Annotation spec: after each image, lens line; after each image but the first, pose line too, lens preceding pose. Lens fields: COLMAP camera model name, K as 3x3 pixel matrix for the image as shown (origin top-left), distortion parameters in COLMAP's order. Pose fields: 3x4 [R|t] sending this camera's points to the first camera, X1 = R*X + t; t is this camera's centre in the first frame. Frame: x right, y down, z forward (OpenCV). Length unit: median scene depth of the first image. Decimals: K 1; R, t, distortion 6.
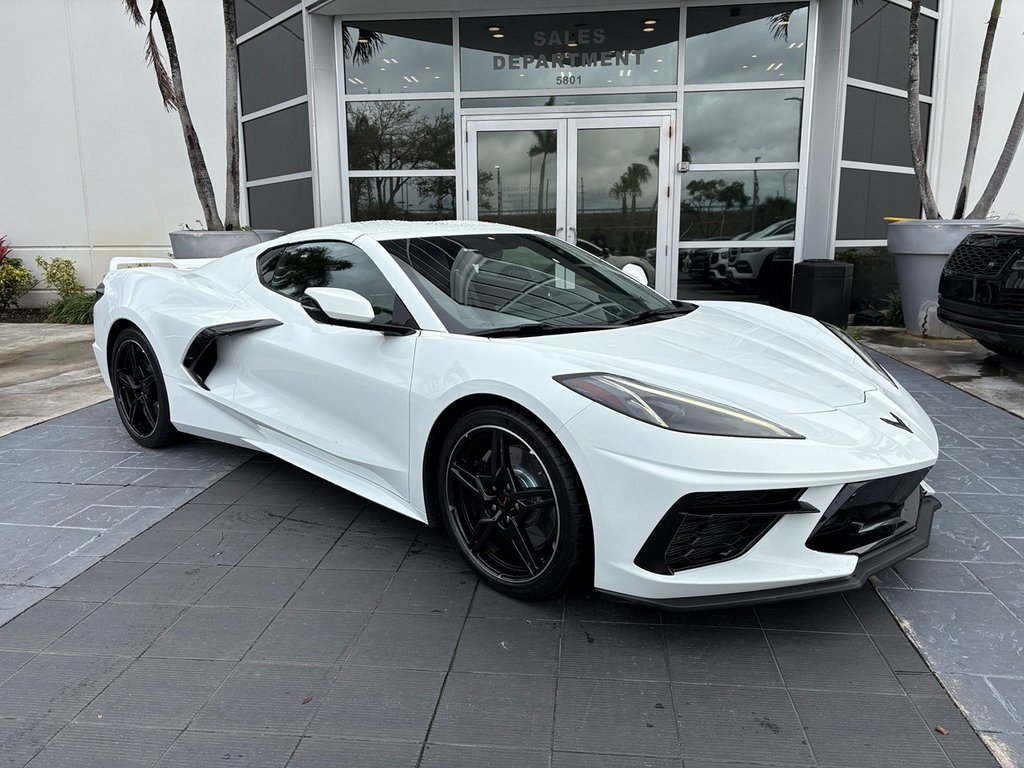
lens RADIAL K [[770.2, 0, 515.1], [0, 770.2, 384.5], [0, 0, 1]] dist [0.025934, -0.012168]
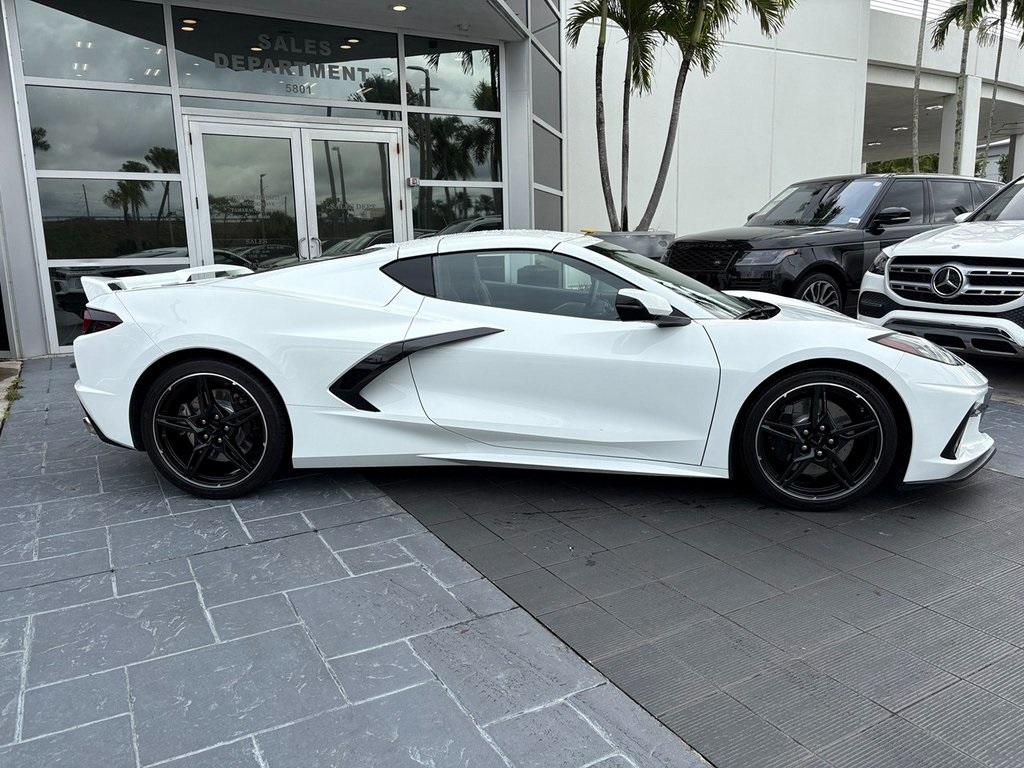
lens RADIAL K [[770.2, 0, 515.1], [0, 770.2, 384.5], [0, 0, 1]] dist [0.025934, -0.012168]
pose [[0.803717, -0.116067, 0.583581, -0.699290], [0.124632, 0.991872, 0.025626, -0.024286], [-0.581812, 0.052137, 0.811650, 0.128512]]
